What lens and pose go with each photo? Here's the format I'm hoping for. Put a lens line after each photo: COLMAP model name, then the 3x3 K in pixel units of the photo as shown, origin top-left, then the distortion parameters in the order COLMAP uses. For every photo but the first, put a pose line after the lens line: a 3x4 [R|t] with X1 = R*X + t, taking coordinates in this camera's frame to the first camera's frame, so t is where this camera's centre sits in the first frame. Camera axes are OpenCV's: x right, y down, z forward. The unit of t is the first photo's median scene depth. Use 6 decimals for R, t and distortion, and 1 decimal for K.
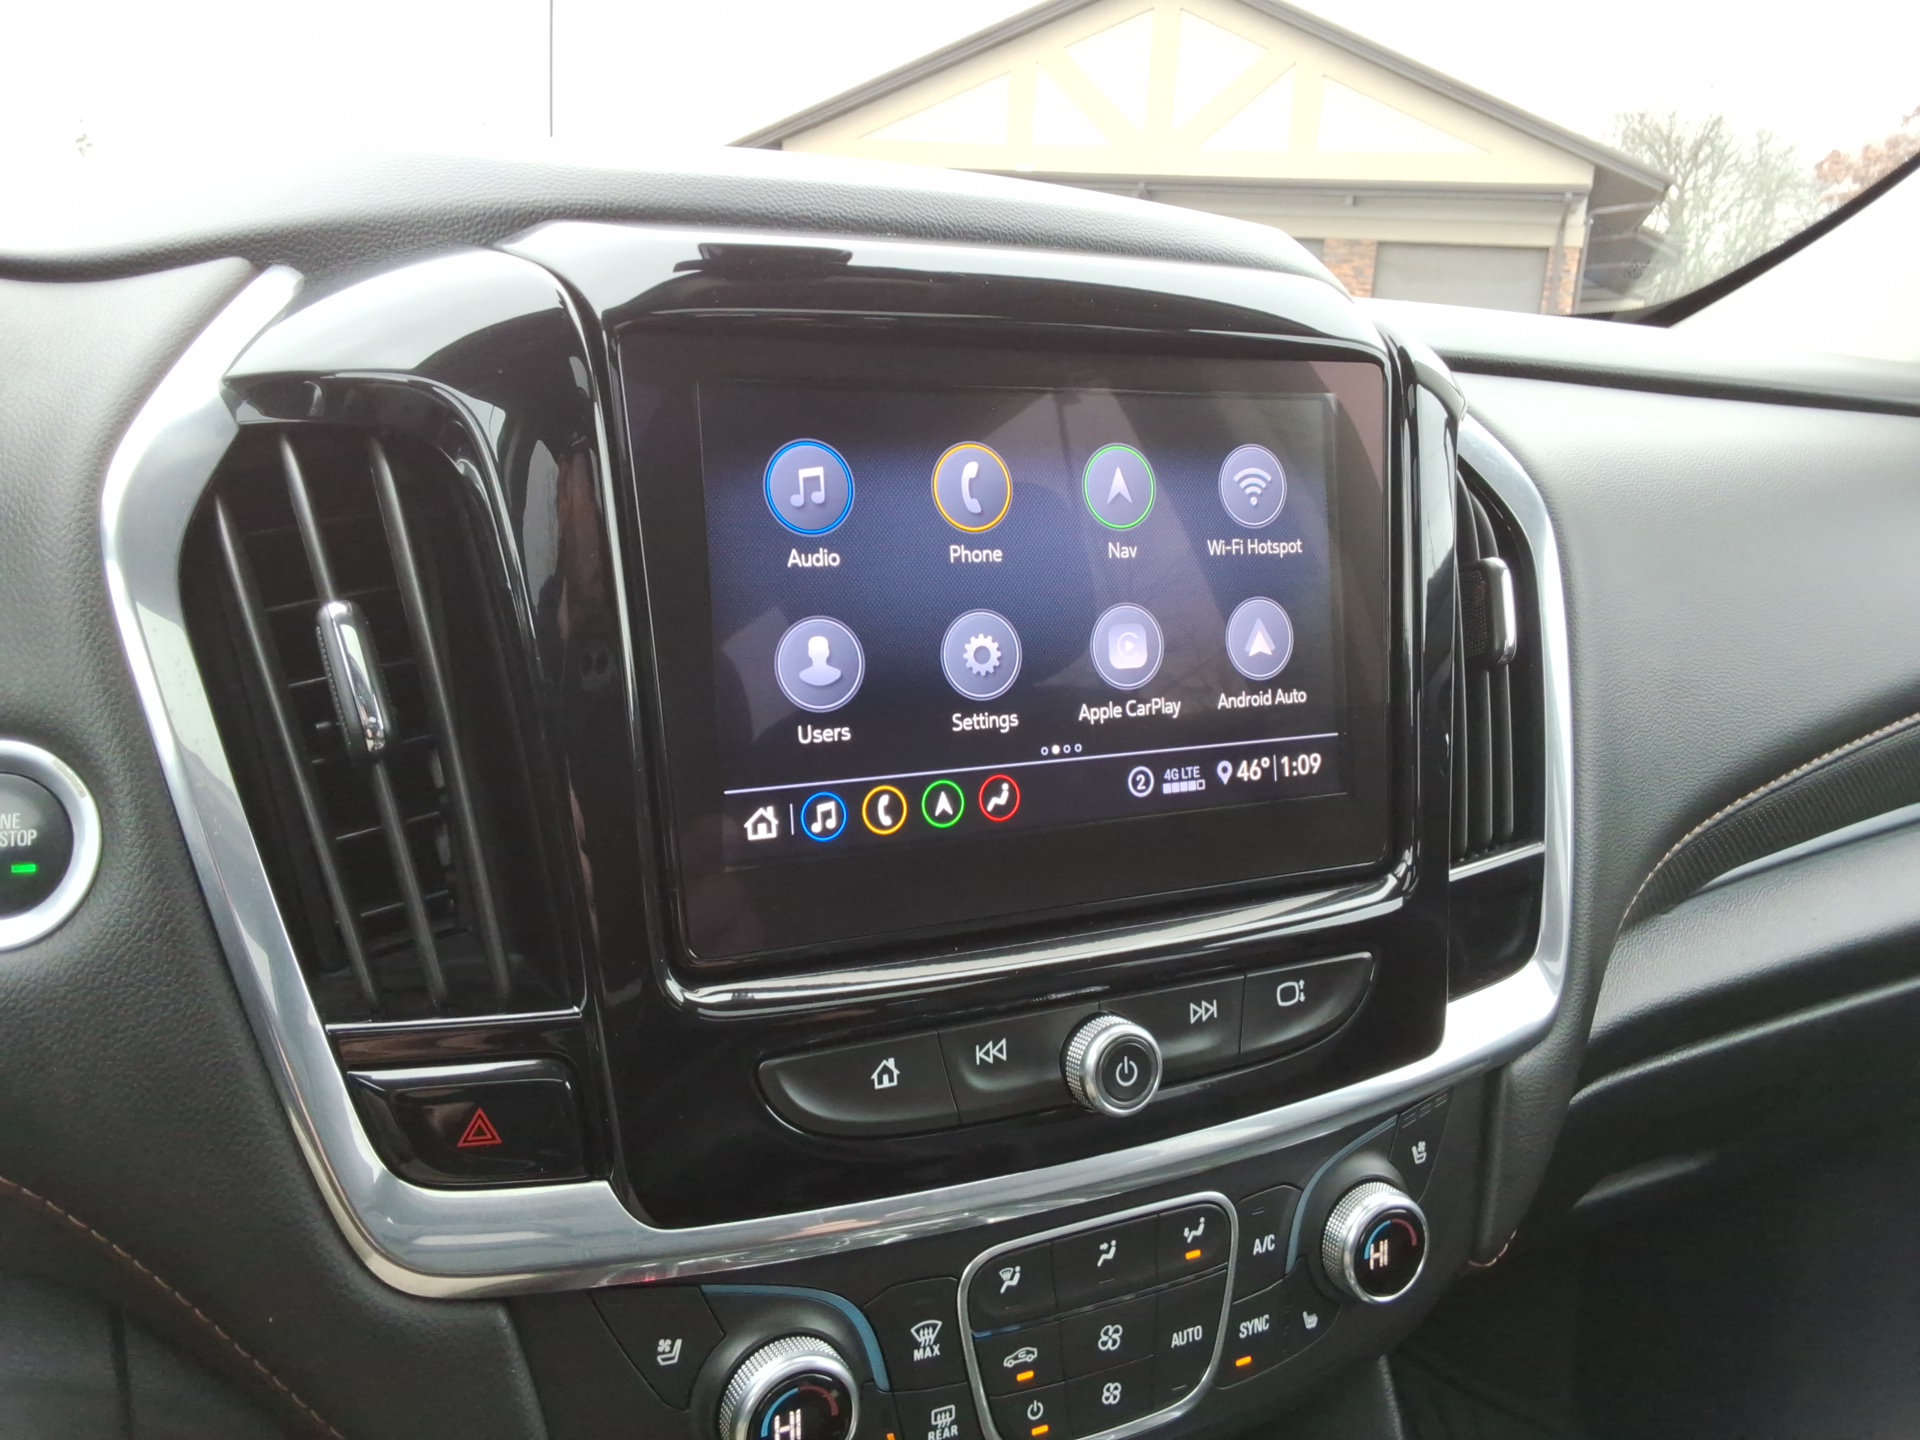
lens RADIAL K [[1554.7, 0, 978.4], [0, 1554.7, 697.8], [0, 0, 1]] dist [0.135567, -0.217797]
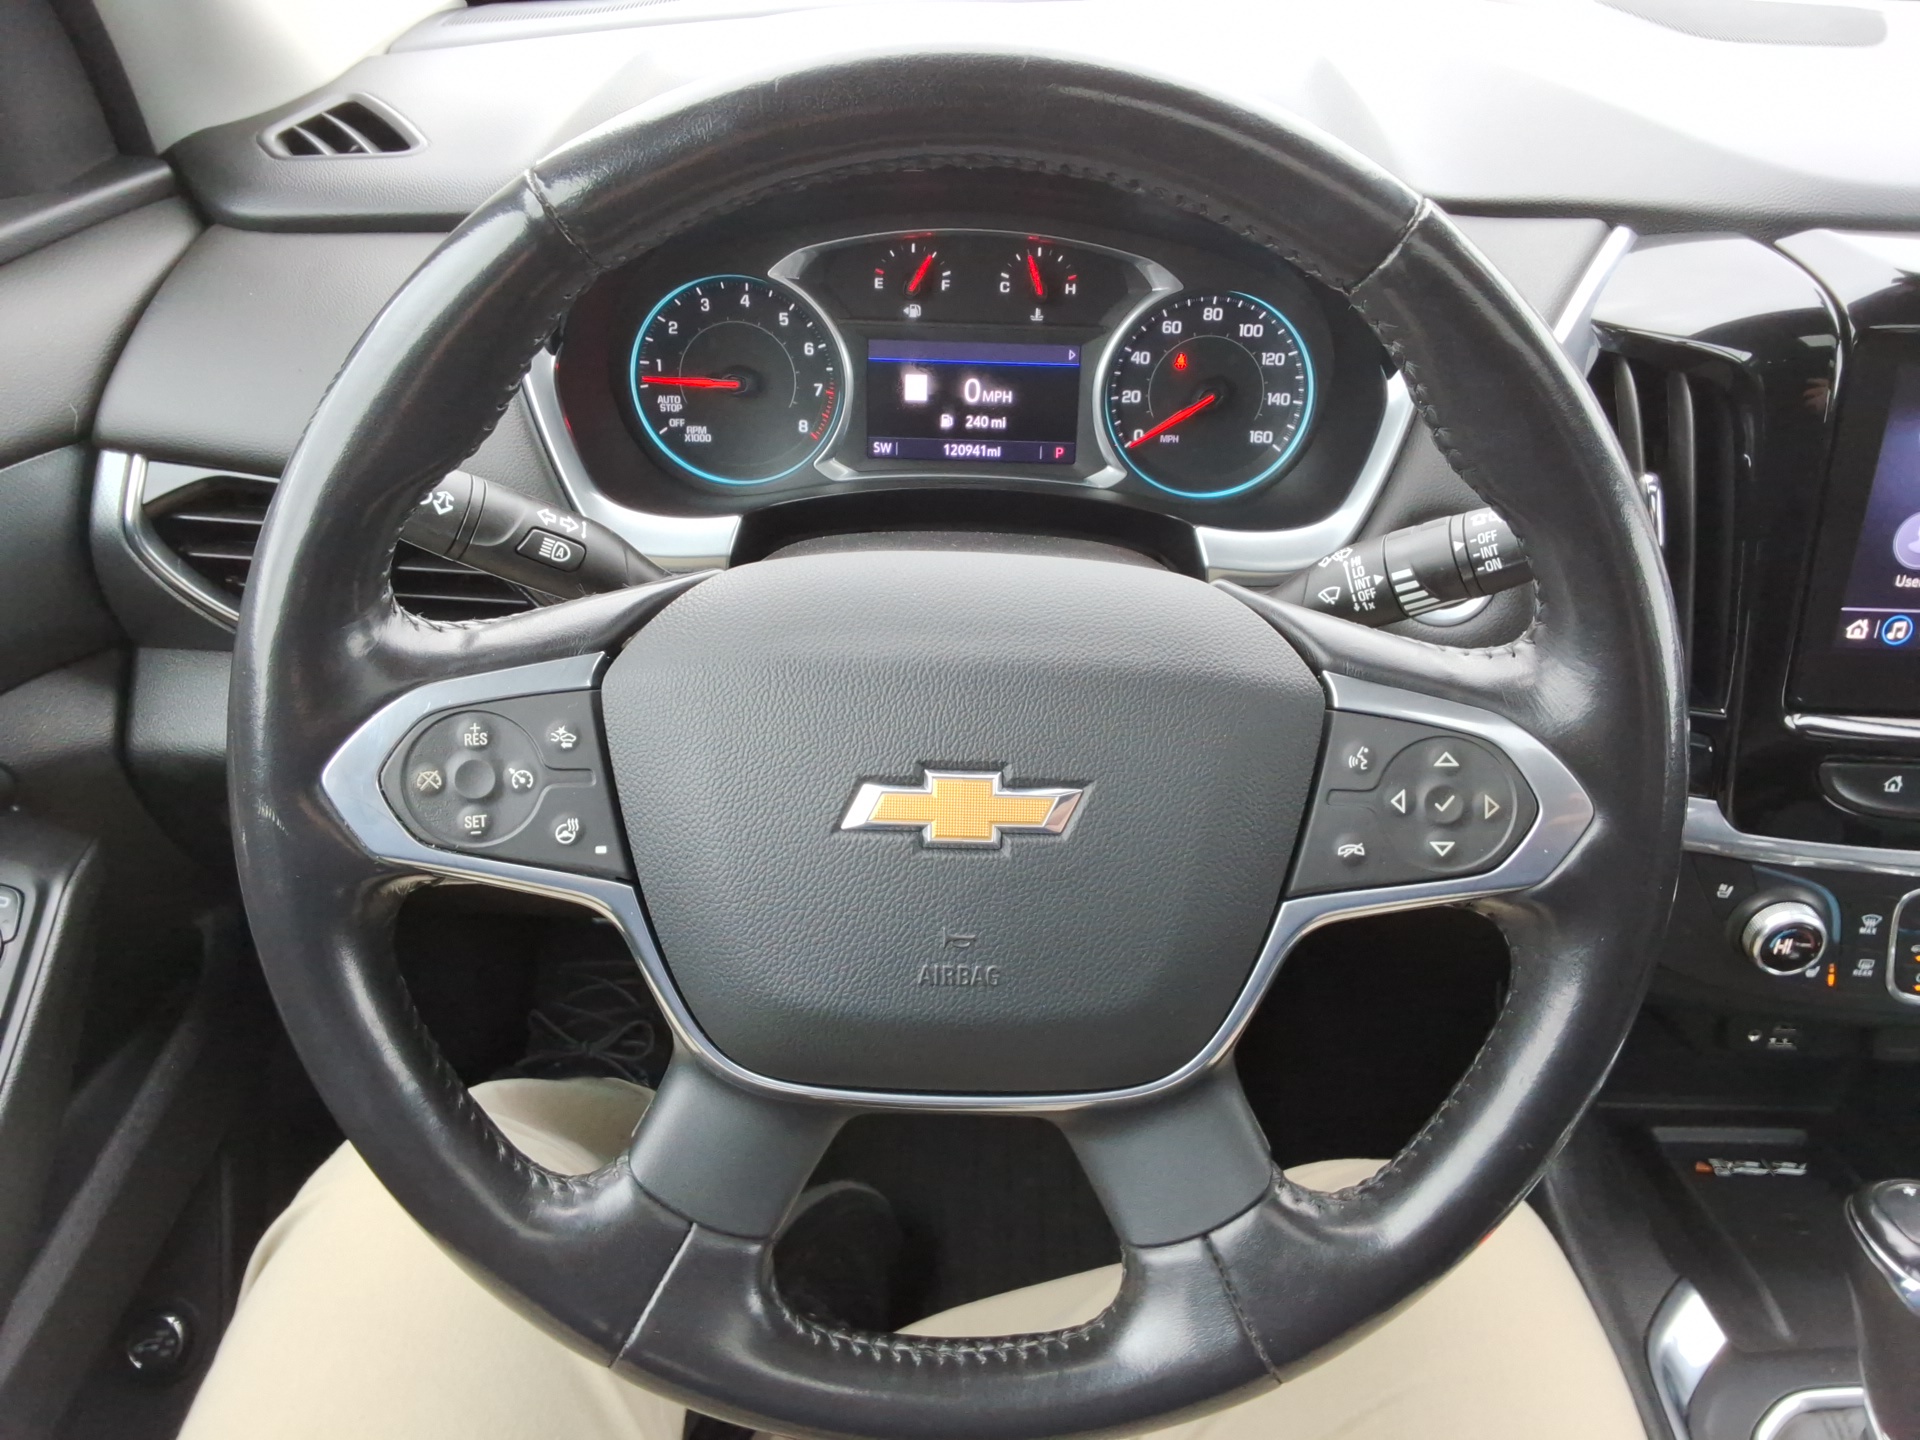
lens RADIAL K [[1554.7, 0, 978.4], [0, 1554.7, 697.8], [0, 0, 1]] dist [0.135567, -0.217797]
pose [[0.888686, 0.244082, -0.388150, -0.278759], [-0.096776, 0.927315, 0.361554, -0.349548], [0.448187, -0.283744, 0.847713, -0.821268]]
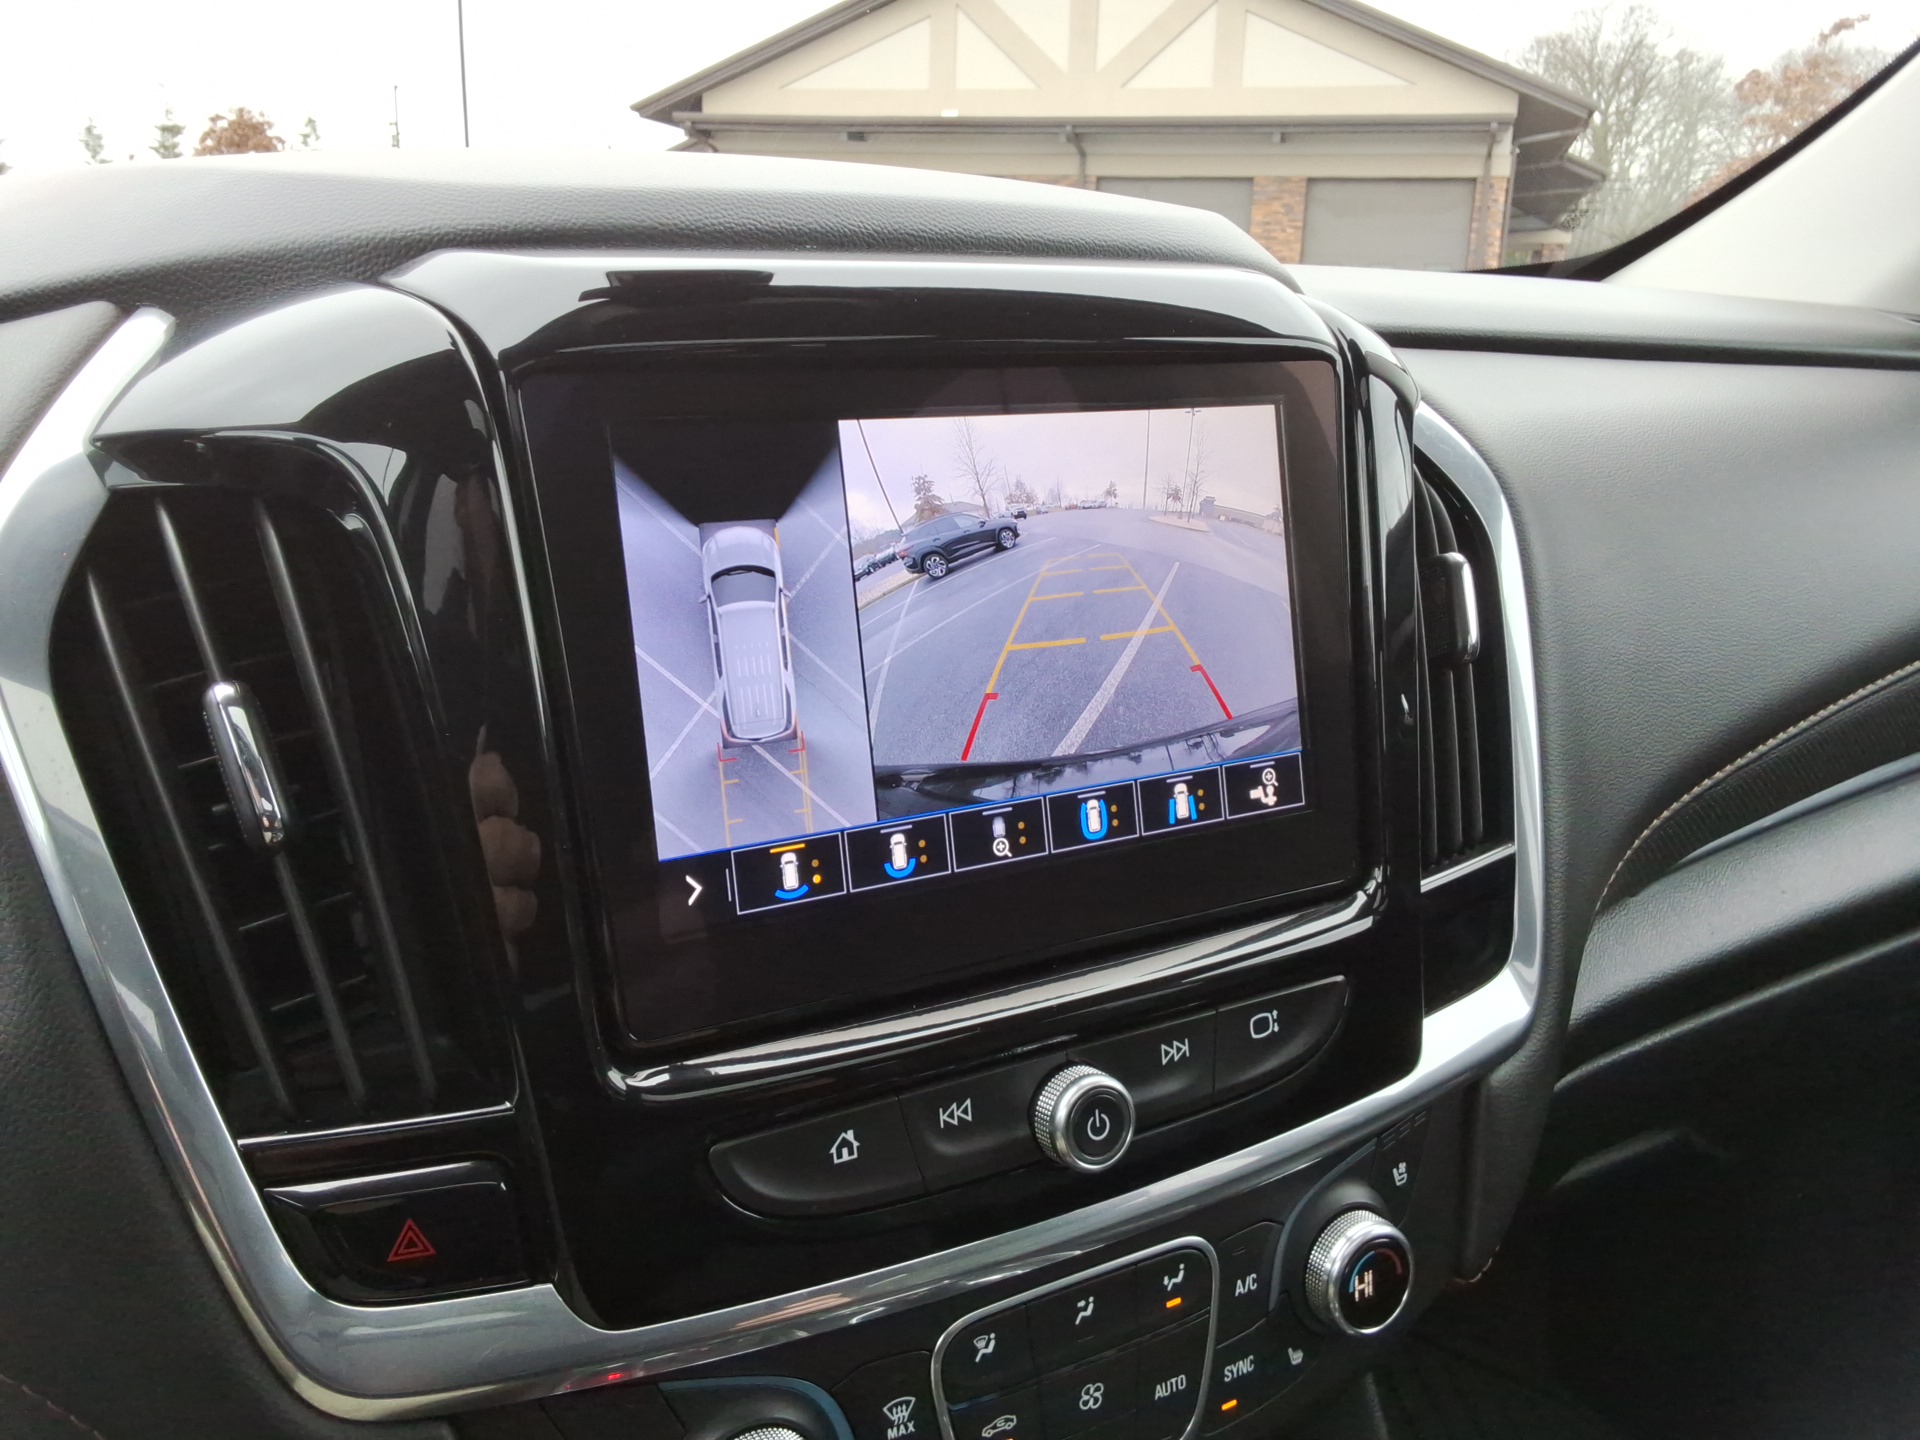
lens RADIAL K [[1554.7, 0, 978.4], [0, 1554.7, 697.8], [0, 0, 1]] dist [0.135567, -0.217797]
pose [[0.998550, -0.043715, 0.031419, 0.003121], [0.042748, 0.998611, 0.030797, -0.053031], [-0.032722, -0.029409, 0.999032, 0.055369]]
